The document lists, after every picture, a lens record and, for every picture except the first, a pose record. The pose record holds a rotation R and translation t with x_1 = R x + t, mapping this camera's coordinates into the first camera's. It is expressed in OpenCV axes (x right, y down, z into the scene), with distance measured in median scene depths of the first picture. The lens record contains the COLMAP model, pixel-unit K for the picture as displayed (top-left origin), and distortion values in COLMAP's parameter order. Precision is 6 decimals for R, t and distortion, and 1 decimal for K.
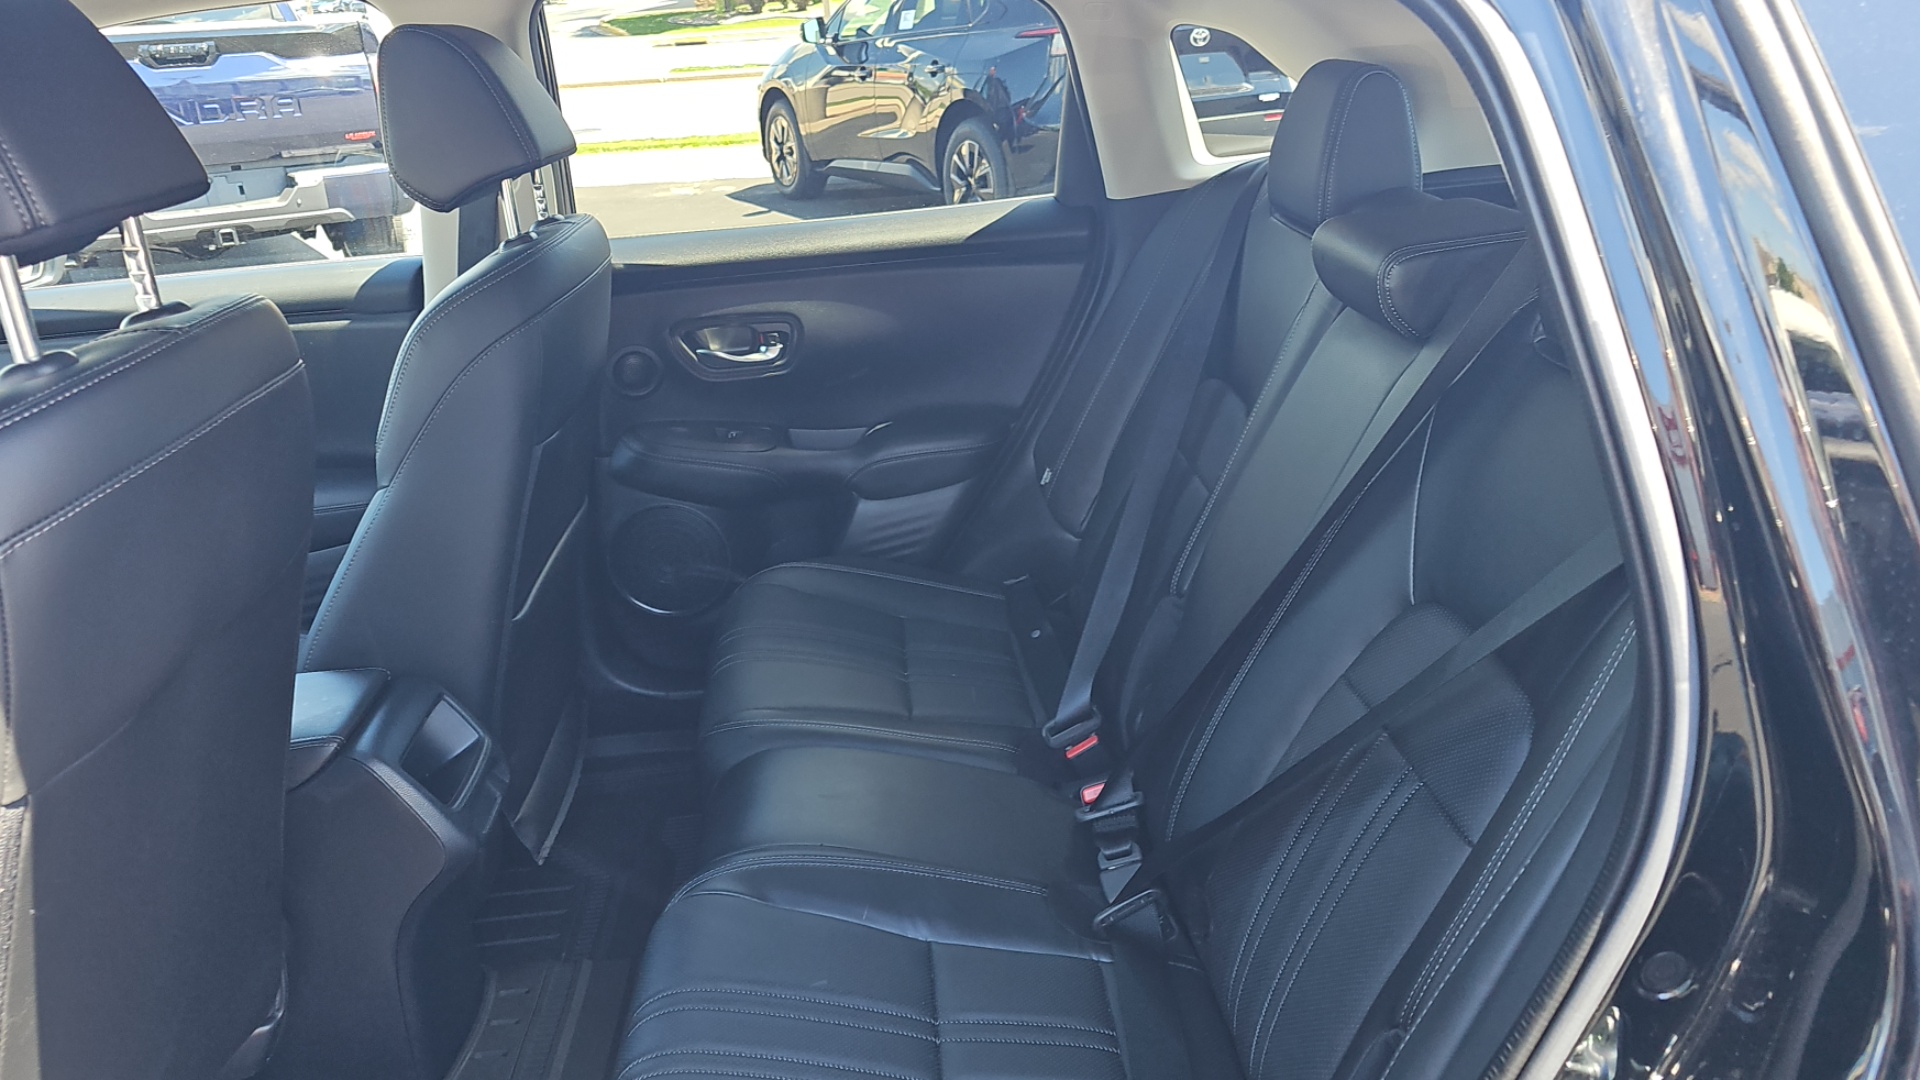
lens RADIAL K [[1397.9, 0, 967.7], [0, 1397.9, 584.6], [0, 0, 1]] dist [0.040985, -0.037741]
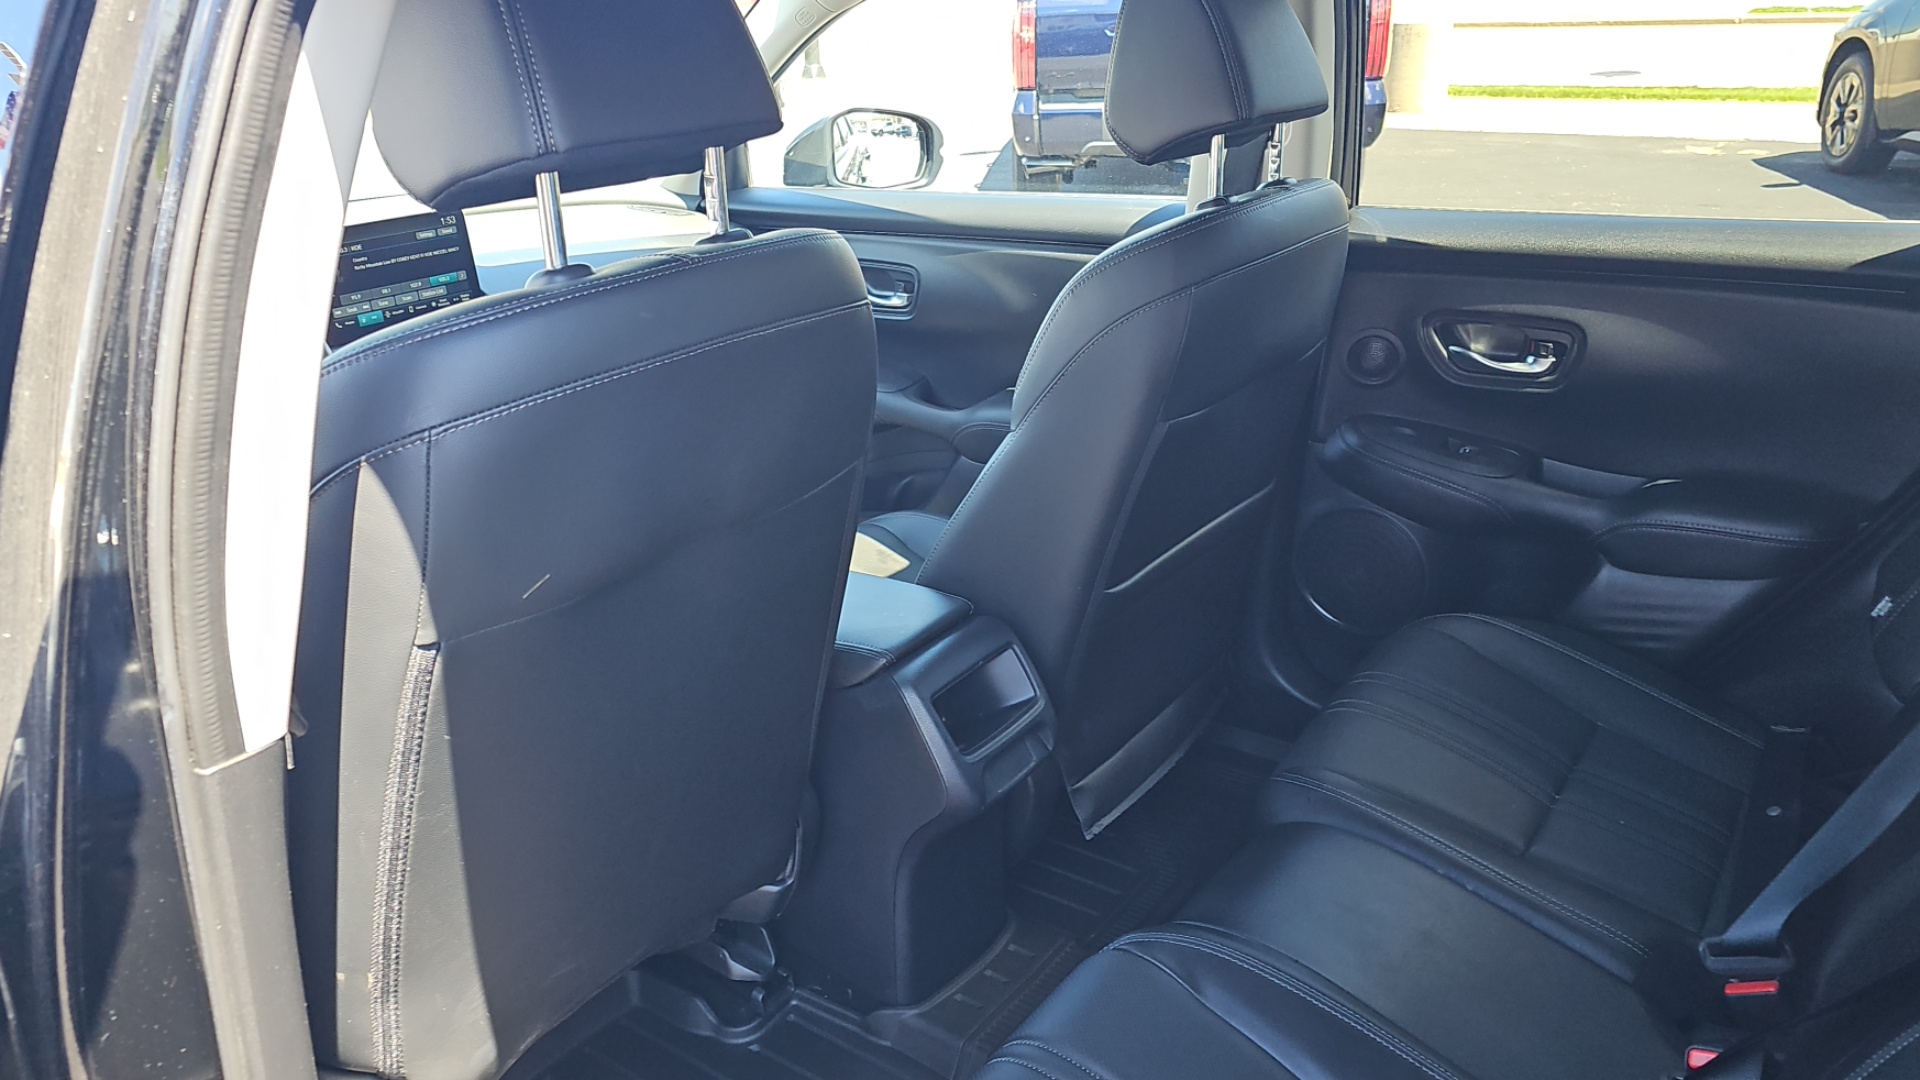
lens RADIAL K [[1397.9, 0, 967.0], [0, 1397.9, 539.6], [0, 0, 1]] dist [0.040985, -0.037741]
pose [[0.755260, 0.270928, -0.596808, 0.127675], [-0.260809, 0.959601, 0.105568, -0.065948], [0.601299, 0.075922, 0.795409, 0.141203]]
